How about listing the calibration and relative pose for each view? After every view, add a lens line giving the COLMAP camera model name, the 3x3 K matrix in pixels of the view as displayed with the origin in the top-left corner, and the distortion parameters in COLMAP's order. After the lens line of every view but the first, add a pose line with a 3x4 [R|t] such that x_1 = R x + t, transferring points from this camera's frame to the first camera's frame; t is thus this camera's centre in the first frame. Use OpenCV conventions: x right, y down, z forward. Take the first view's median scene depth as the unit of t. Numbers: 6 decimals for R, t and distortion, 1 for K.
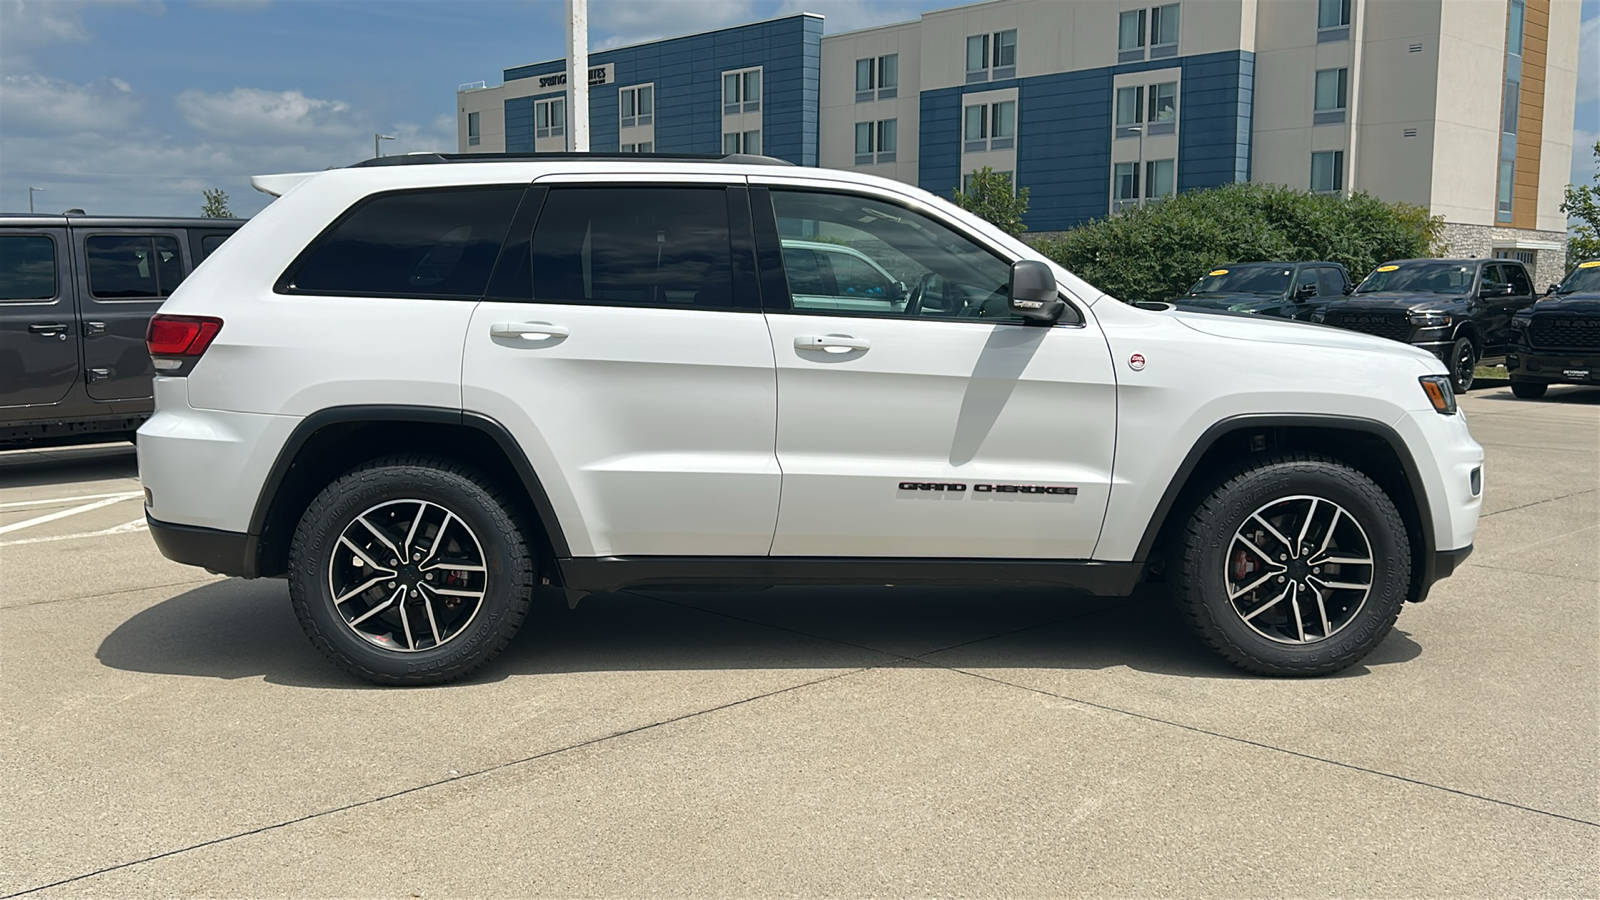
lens RADIAL K [[1482.6, 0, 807.2], [0, 1482.6, 449.8], [0, 0, 1]] dist [0.083729, -0.124767]
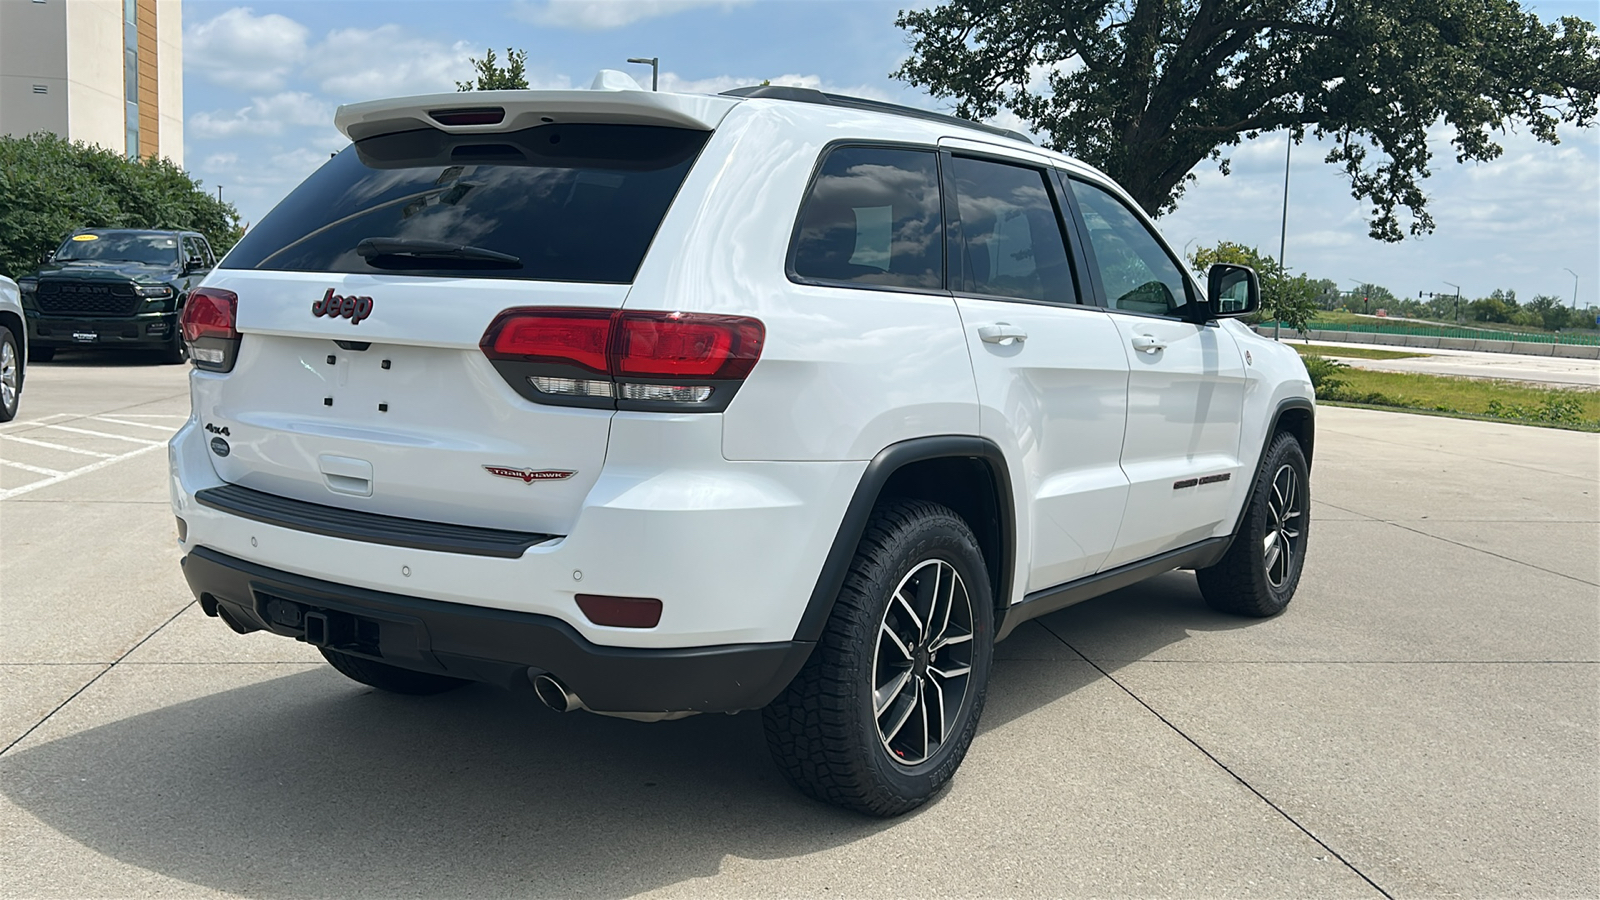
lens RADIAL K [[1482.6, 0, 807.2], [0, 1482.6, 449.8], [0, 0, 1]] dist [0.083729, -0.124767]
pose [[0.603700, -0.069695, 0.794159, -0.882977], [0.053406, 0.997469, 0.046939, -0.060004], [-0.795421, 0.014075, 0.605894, 0.584125]]
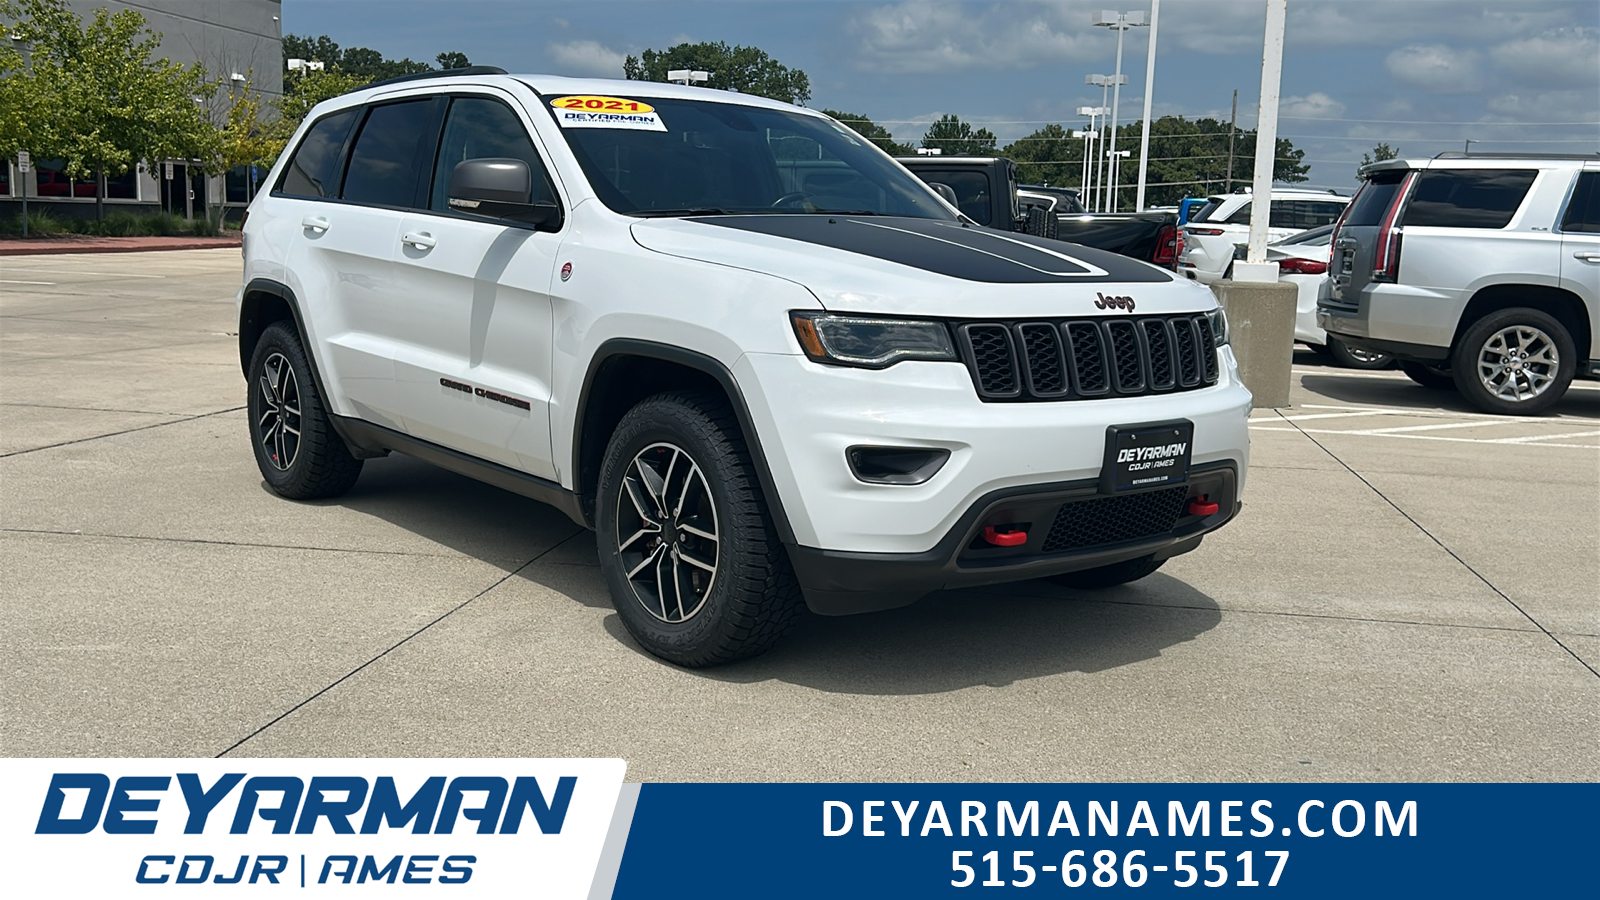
lens RADIAL K [[1482.6, 0, 807.2], [0, 1482.6, 449.8], [0, 0, 1]] dist [0.083729, -0.124767]
pose [[0.594103, 0.134792, -0.793015, 1.041941], [-0.114101, 0.990013, 0.082796, -0.043252], [0.796255, 0.041295, 0.603550, 0.574170]]
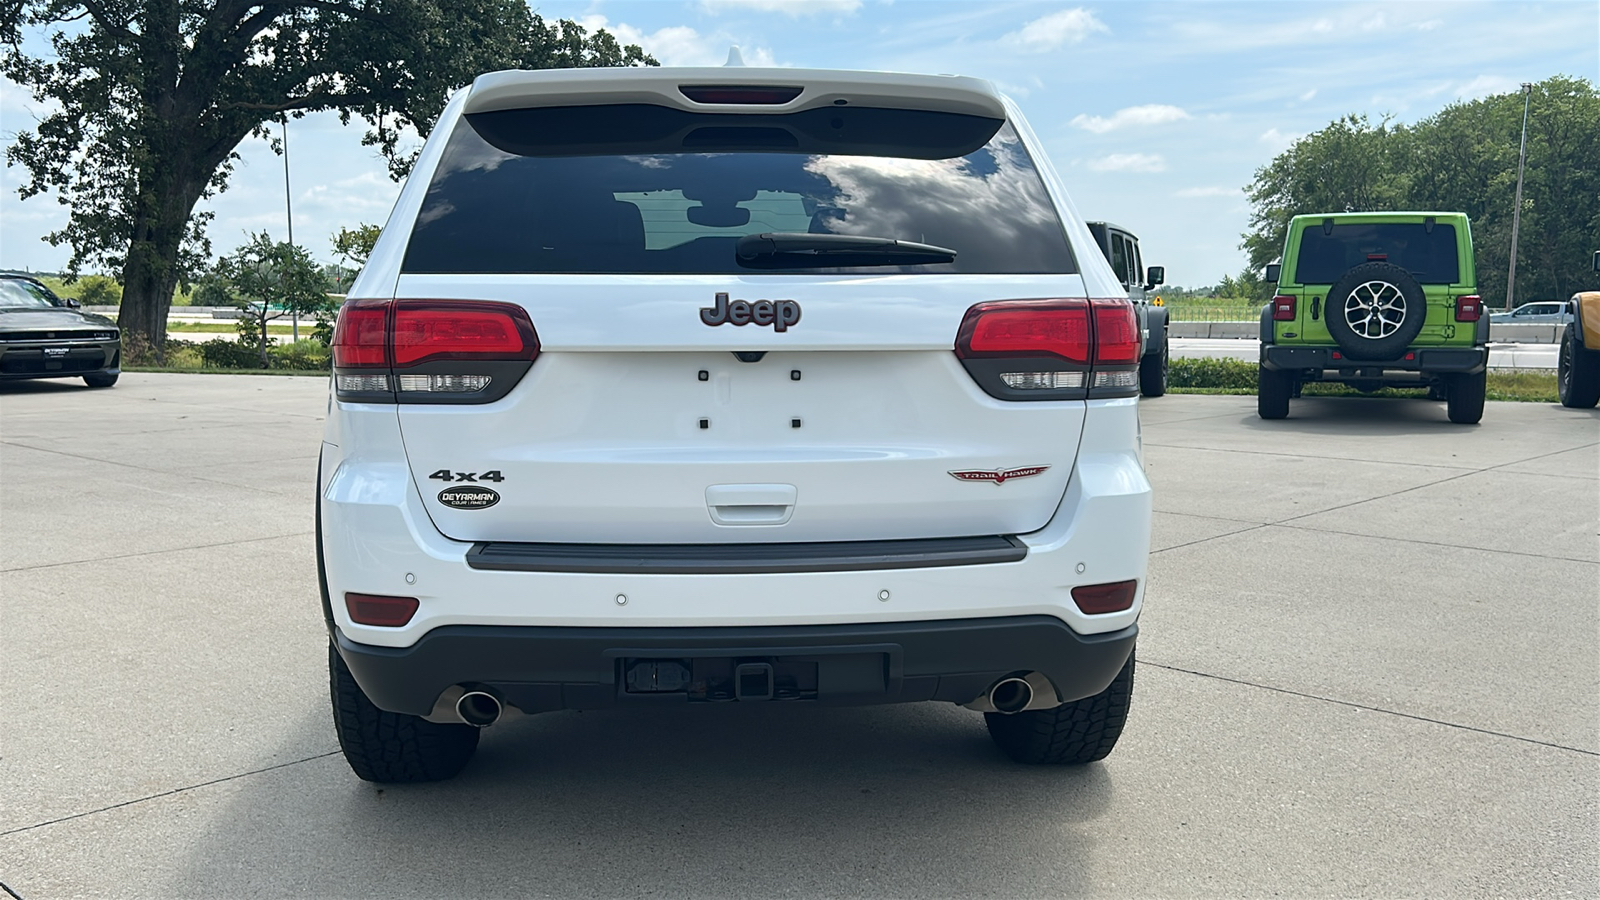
lens RADIAL K [[1482.6, 0, 807.2], [0, 1482.6, 449.8], [0, 0, 1]] dist [0.083729, -0.124767]
pose [[-0.018599, -0.113732, 0.993337, -1.054975], [0.108898, 0.987368, 0.115087, -0.114573], [-0.993879, 0.110313, -0.005978, 1.136155]]
